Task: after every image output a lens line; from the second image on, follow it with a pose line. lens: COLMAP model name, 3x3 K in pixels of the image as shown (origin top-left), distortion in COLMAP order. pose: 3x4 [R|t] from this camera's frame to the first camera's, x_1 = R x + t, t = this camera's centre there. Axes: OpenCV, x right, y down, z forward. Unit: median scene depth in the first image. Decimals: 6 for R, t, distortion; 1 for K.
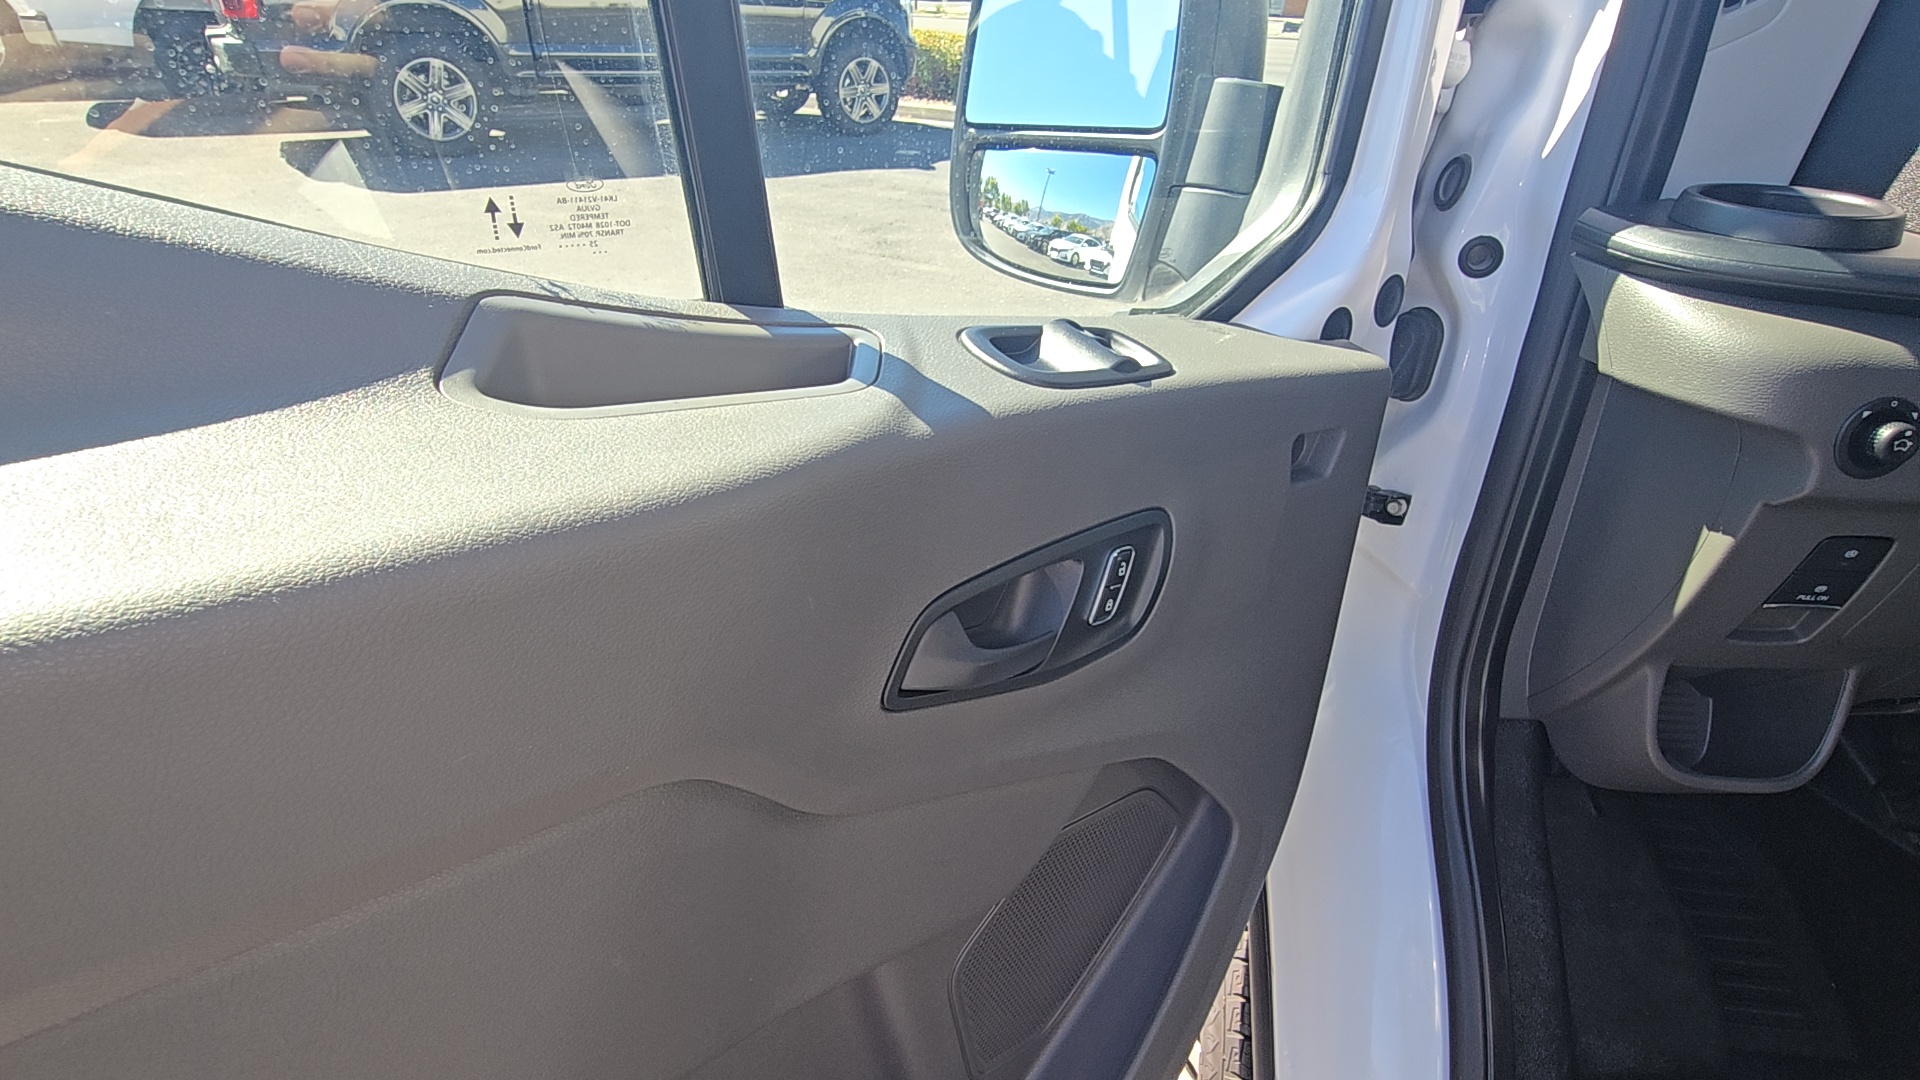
lens RADIAL K [[972.7, 0, 949.9], [0, 972.7, 546.9], [0, 0, 1]] dist [0.004394, -0.003524]
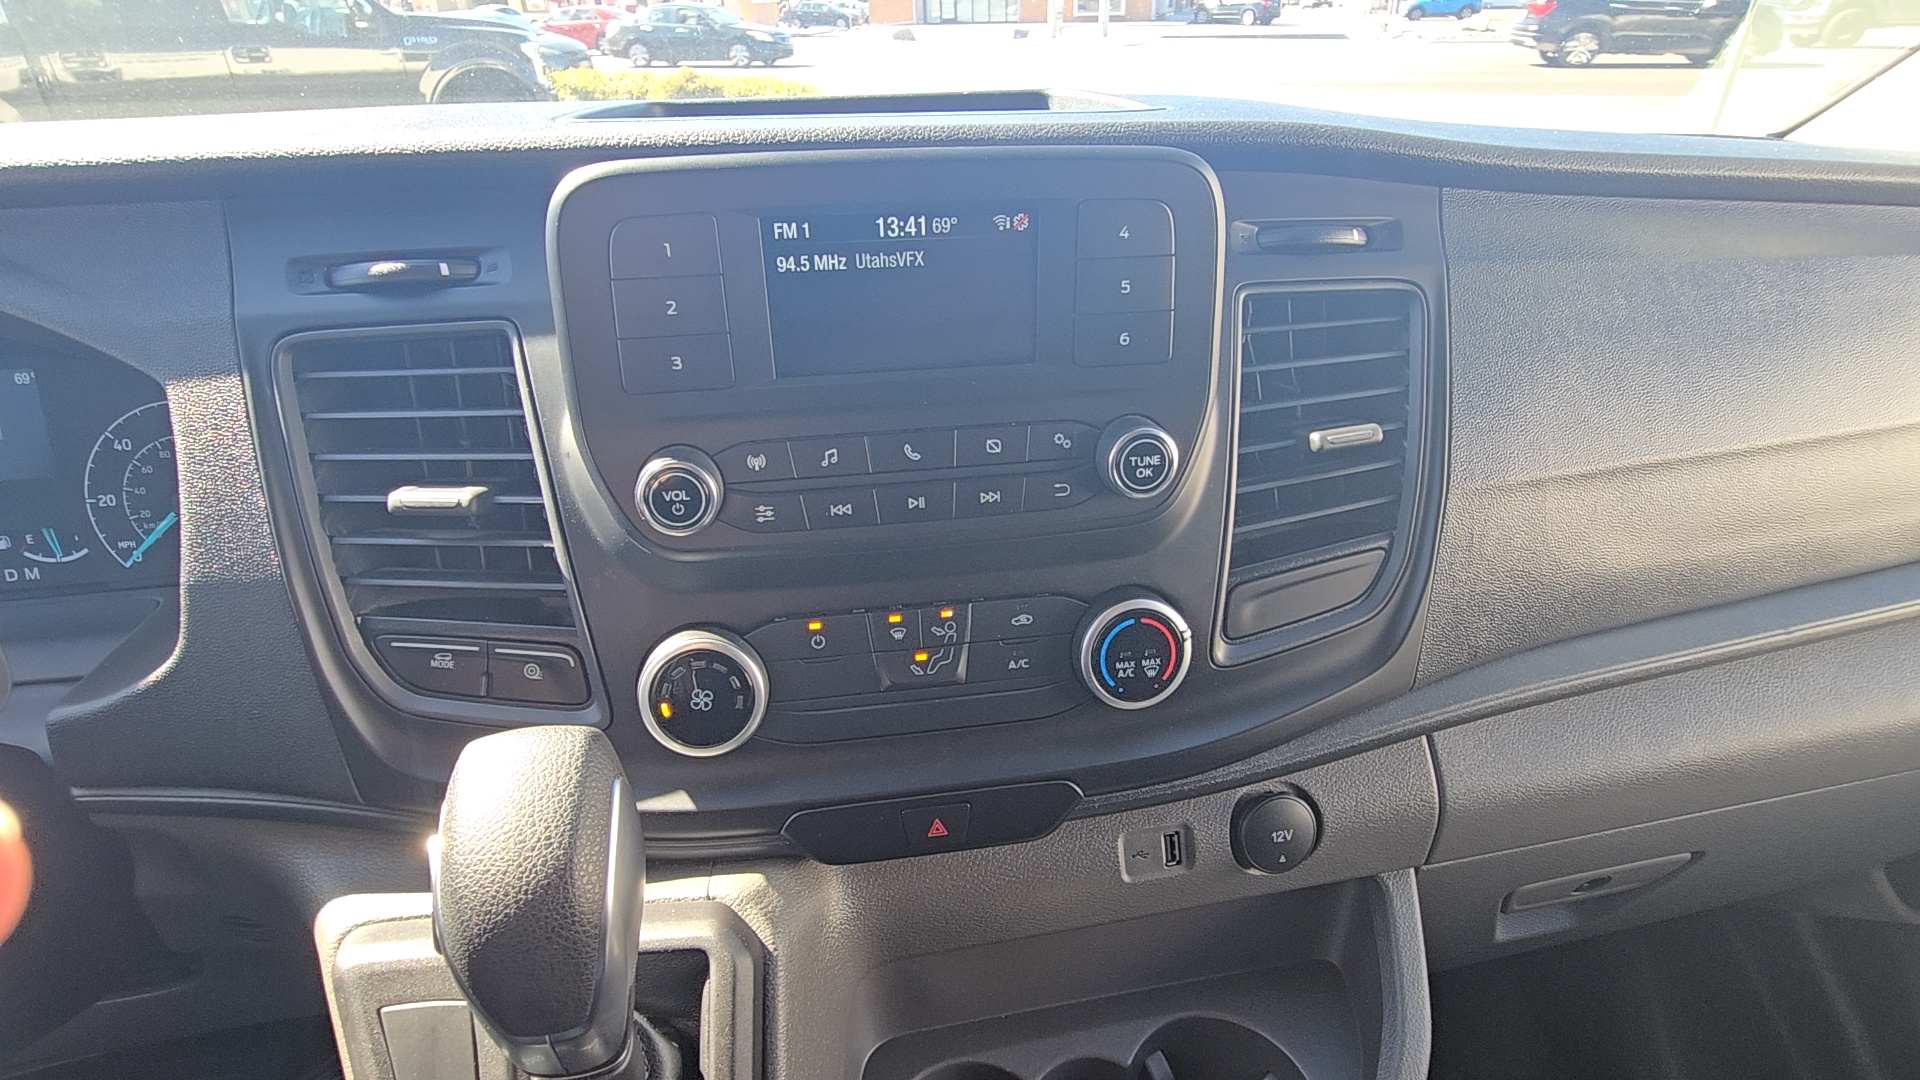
lens RADIAL K [[972.7, 0, 964.3], [0, 972.7, 546.1], [0, 0, 1]] dist [0.004394, -0.003524]
pose [[0.973580, -0.151461, 0.170885, 0.211068], [0.153644, 0.988126, 0.000451, -0.019941], [-0.168925, 0.025816, 0.985291, 0.002555]]
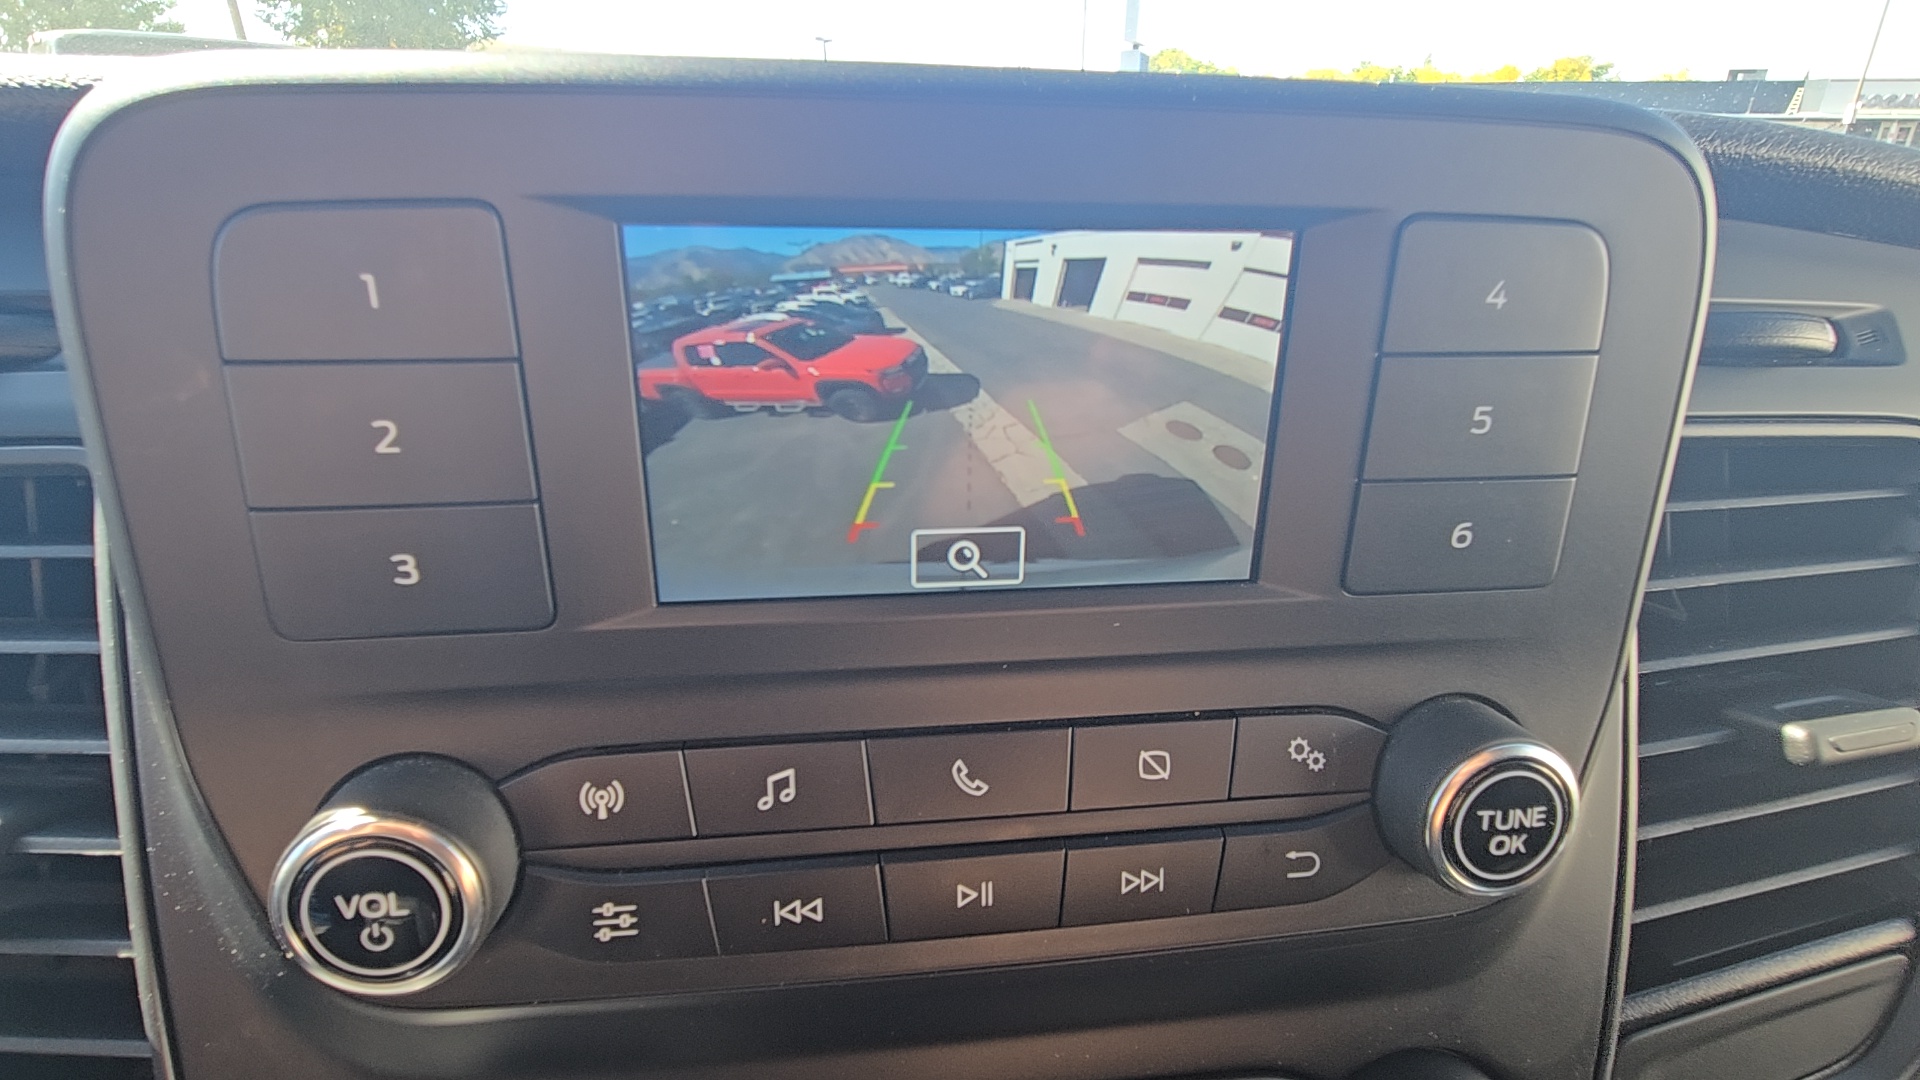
lens RADIAL K [[972.7, 0, 967.2], [0, 972.7, 552.4], [0, 0, 1]] dist [0.004394, -0.003524]
pose [[0.980345, -0.098472, 0.170958, 0.215203], [0.117447, 0.987549, -0.104662, -0.029468], [-0.158523, 0.122683, 0.979704, 0.036298]]
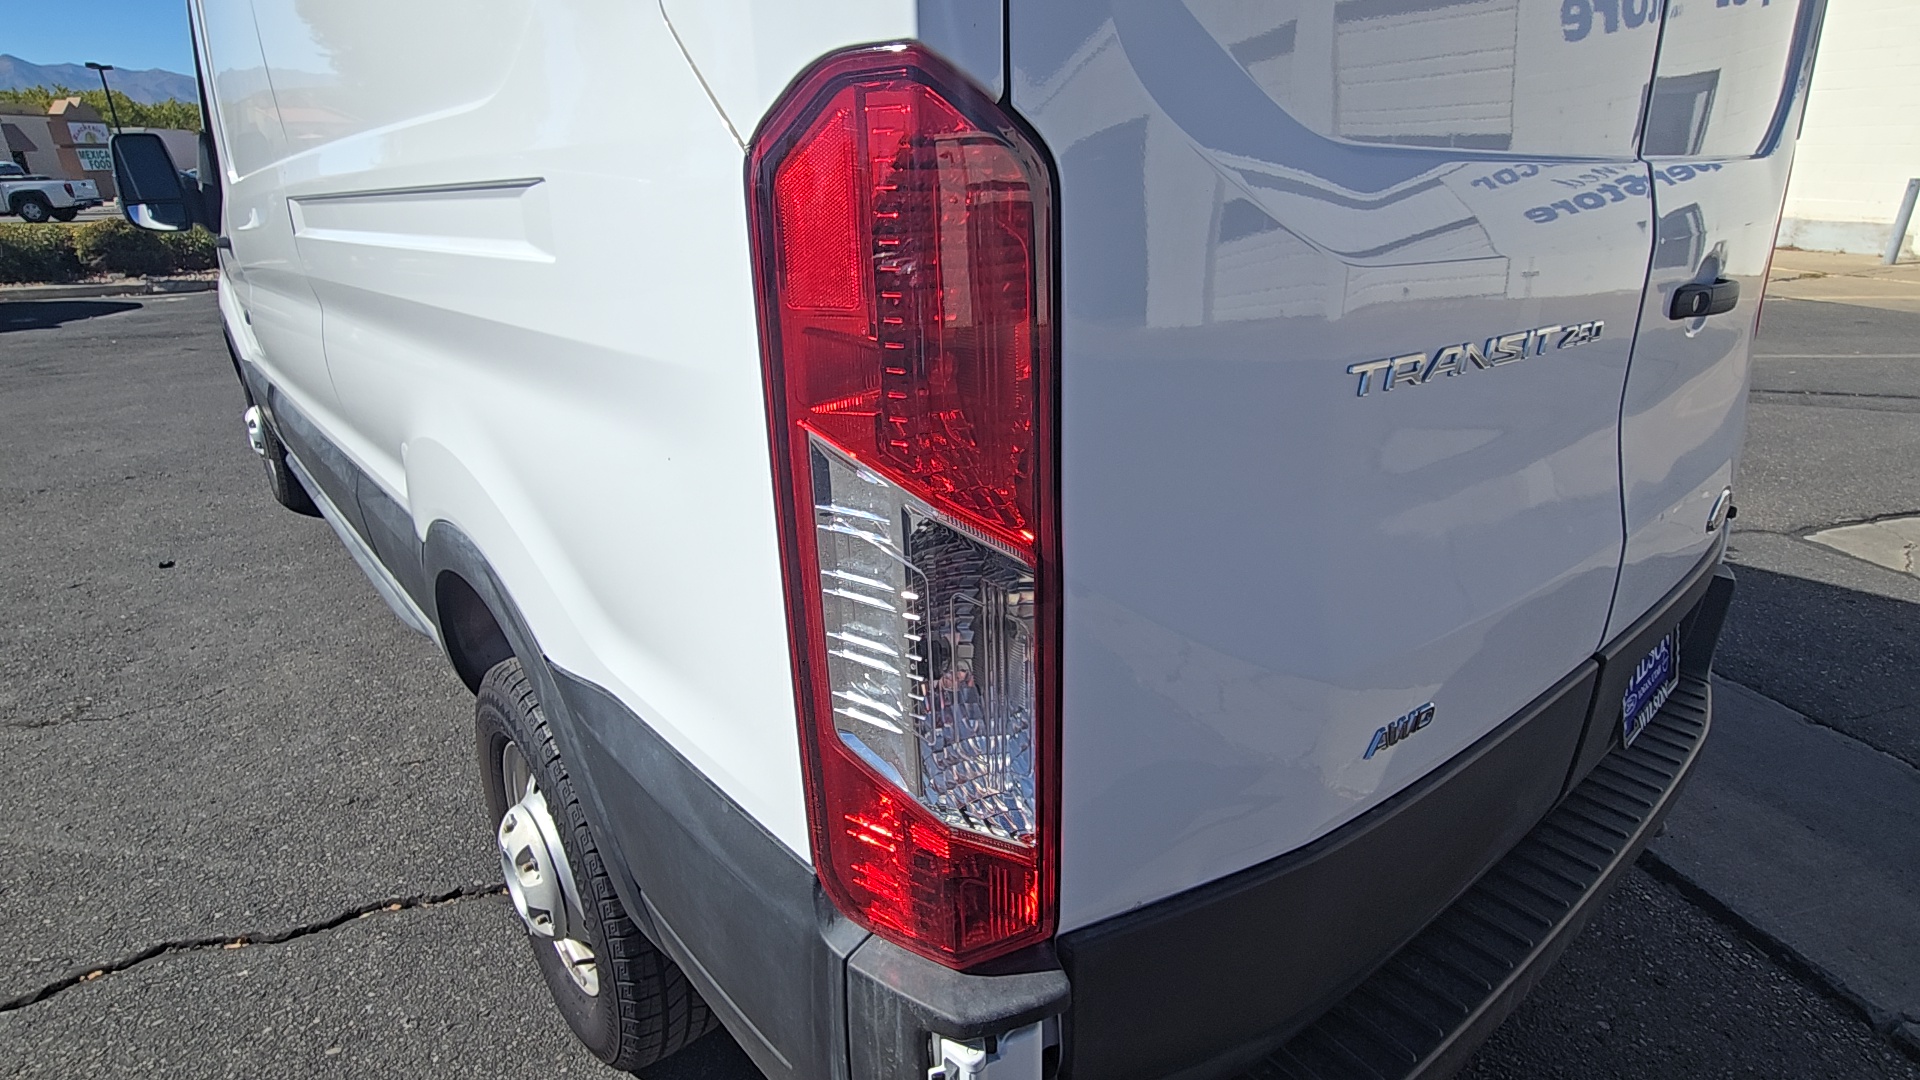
lens RADIAL K [[972.7, 0, 970.5], [0, 972.7, 550.7], [0, 0, 1]] dist [0.004394, -0.003524]
pose [[0.721680, -0.299260, 0.624197, -0.052741], [0.381620, 0.924317, 0.001928, 0.377029], [-0.577533, 0.236815, 0.781264, -0.656822]]
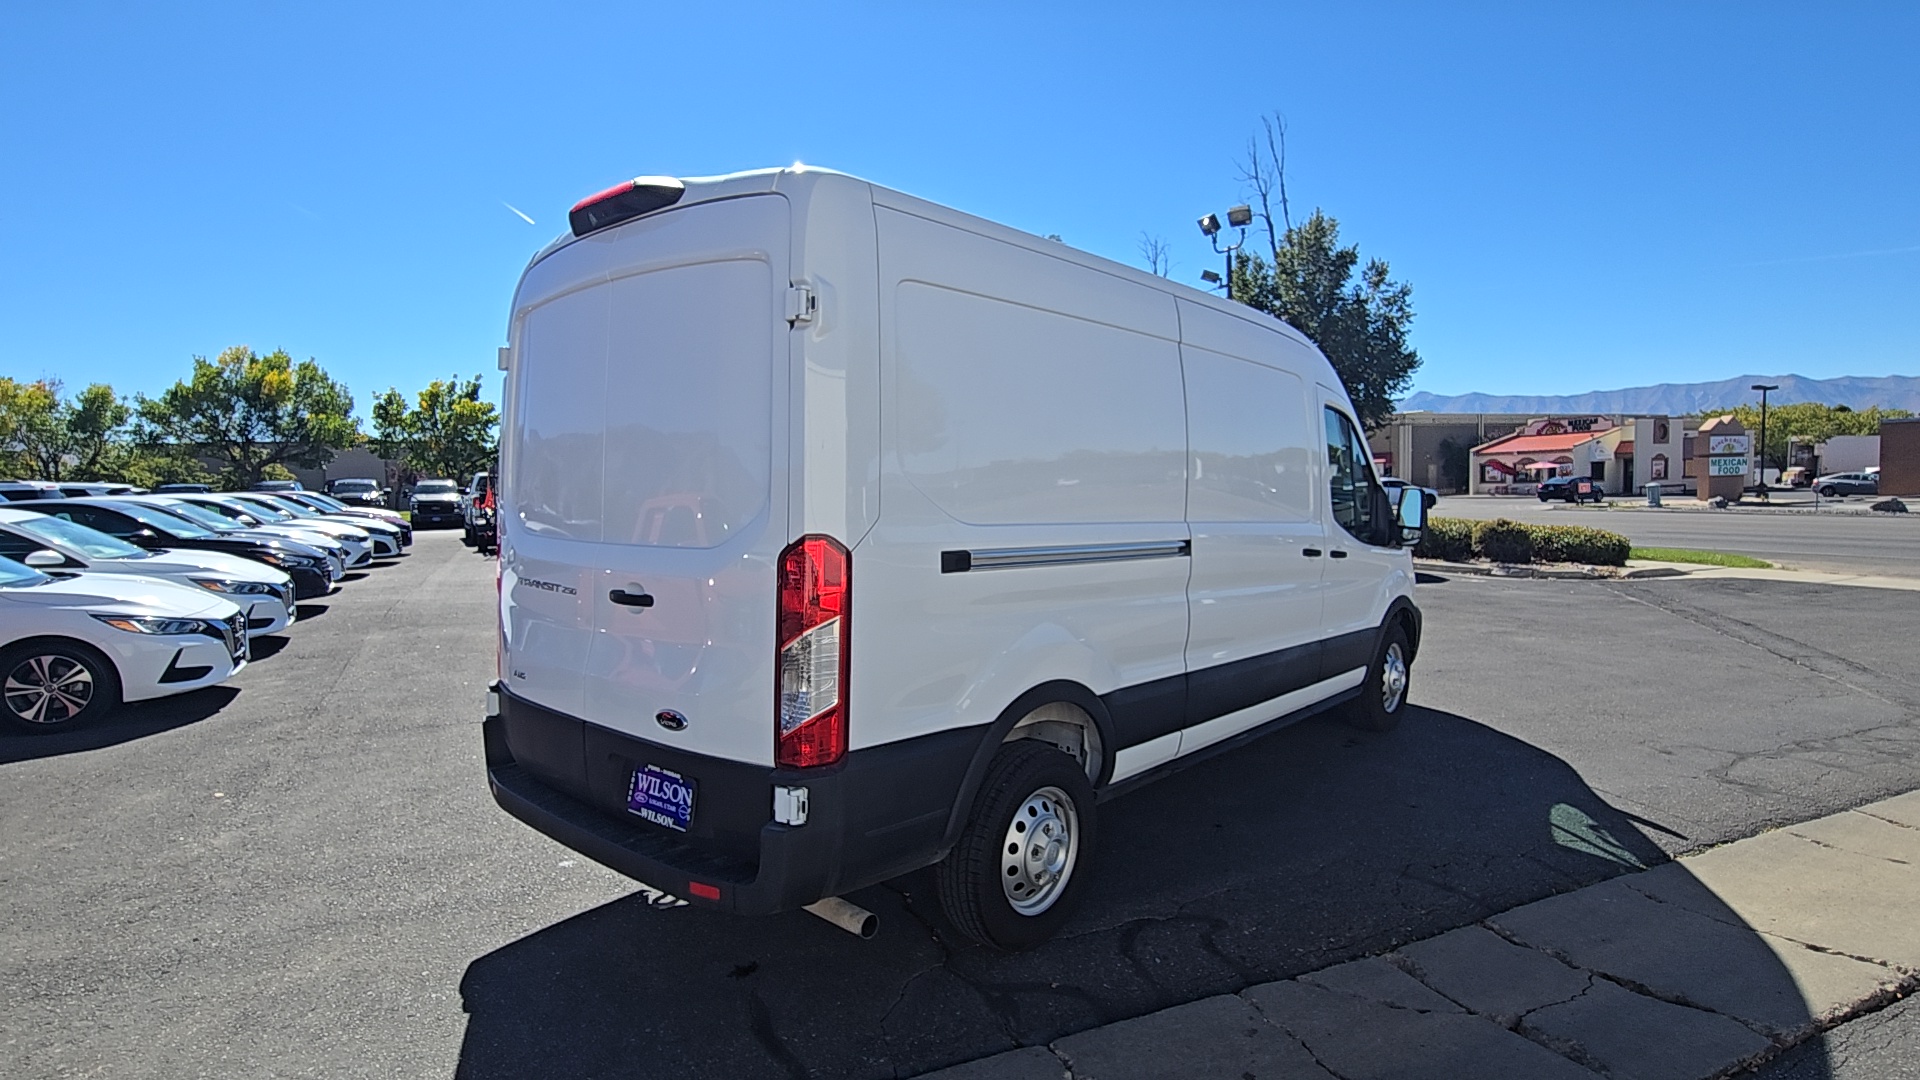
lens RADIAL K [[972.7, 0, 959.7], [0, 972.7, 554.0], [0, 0, 1]] dist [0.004394, -0.003524]
pose [[0.784075, -0.002878, -0.620659, 0.678471], [-0.275087, 0.894795, -0.351665, 0.499185], [0.556375, 0.446467, 0.700795, -0.870848]]
